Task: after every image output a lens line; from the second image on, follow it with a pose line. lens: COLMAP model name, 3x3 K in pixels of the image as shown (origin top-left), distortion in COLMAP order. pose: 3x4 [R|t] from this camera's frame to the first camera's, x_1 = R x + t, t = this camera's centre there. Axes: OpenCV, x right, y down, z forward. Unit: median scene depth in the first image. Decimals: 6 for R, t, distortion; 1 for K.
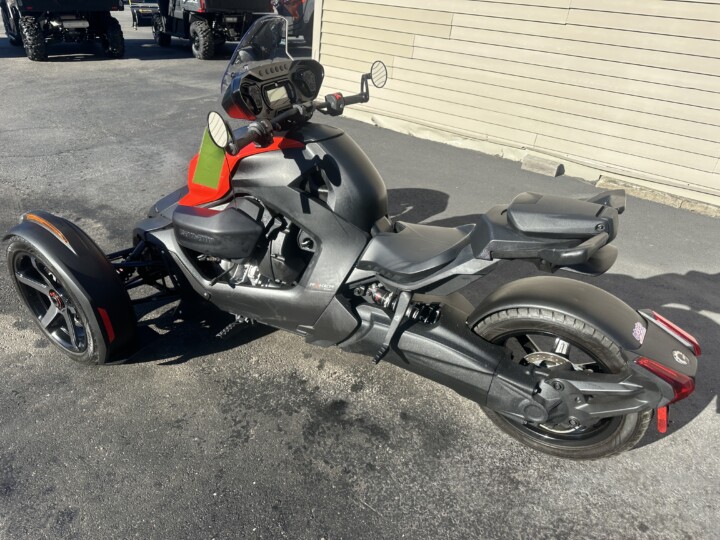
lens RADIAL K [[505.4, 0, 363.2], [0, 505.4, 268.1], [0, 0, 1]] dist [-0.006610, 0.001738]
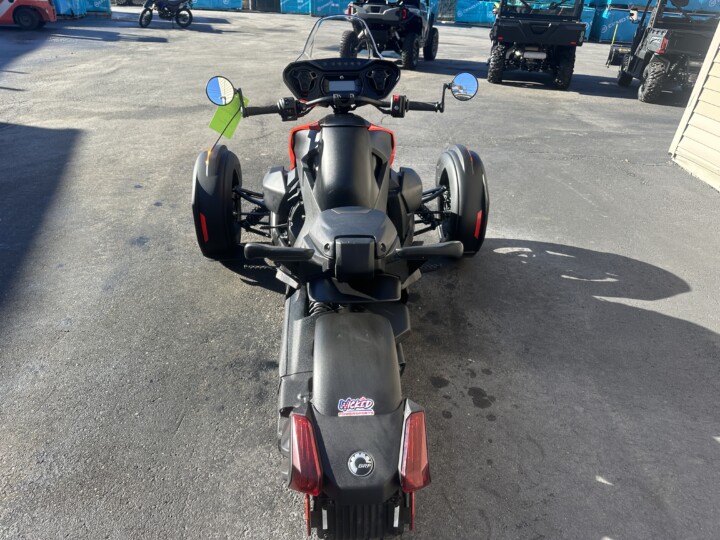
lens RADIAL K [[498.0, 0, 356.3], [0, 498.0, 271.8], [0, 0, 1]] dist [0.005264, -0.002952]
pose [[0.617799, 0.371145, -0.693236, 0.118286], [-0.411094, 0.903974, 0.117612, -0.017754], [0.670318, 0.212325, 0.711050, 0.050211]]
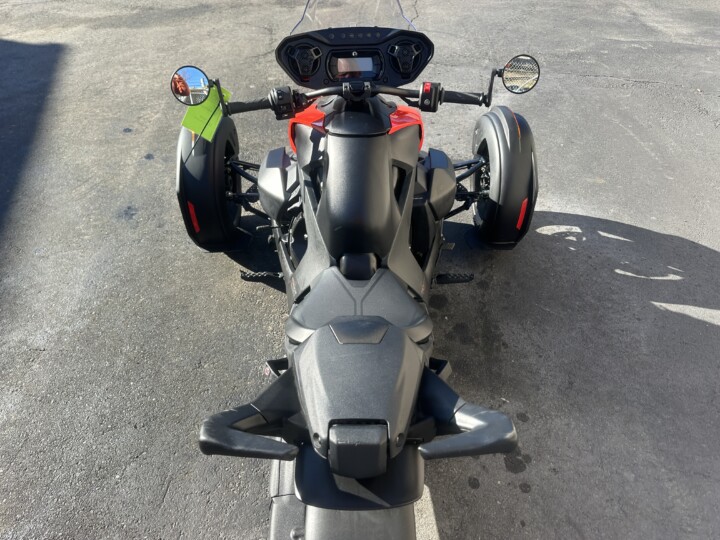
lens RADIAL K [[505.4, 0, 363.2], [0, 505.4, 268.1], [0, 0, 1]] dist [-0.006610, 0.001738]
pose [[0.590621, 0.513743, -0.622282, 0.081976], [-0.414198, 0.854823, 0.312600, -0.049884], [0.692537, 0.073120, 0.717667, 0.067059]]
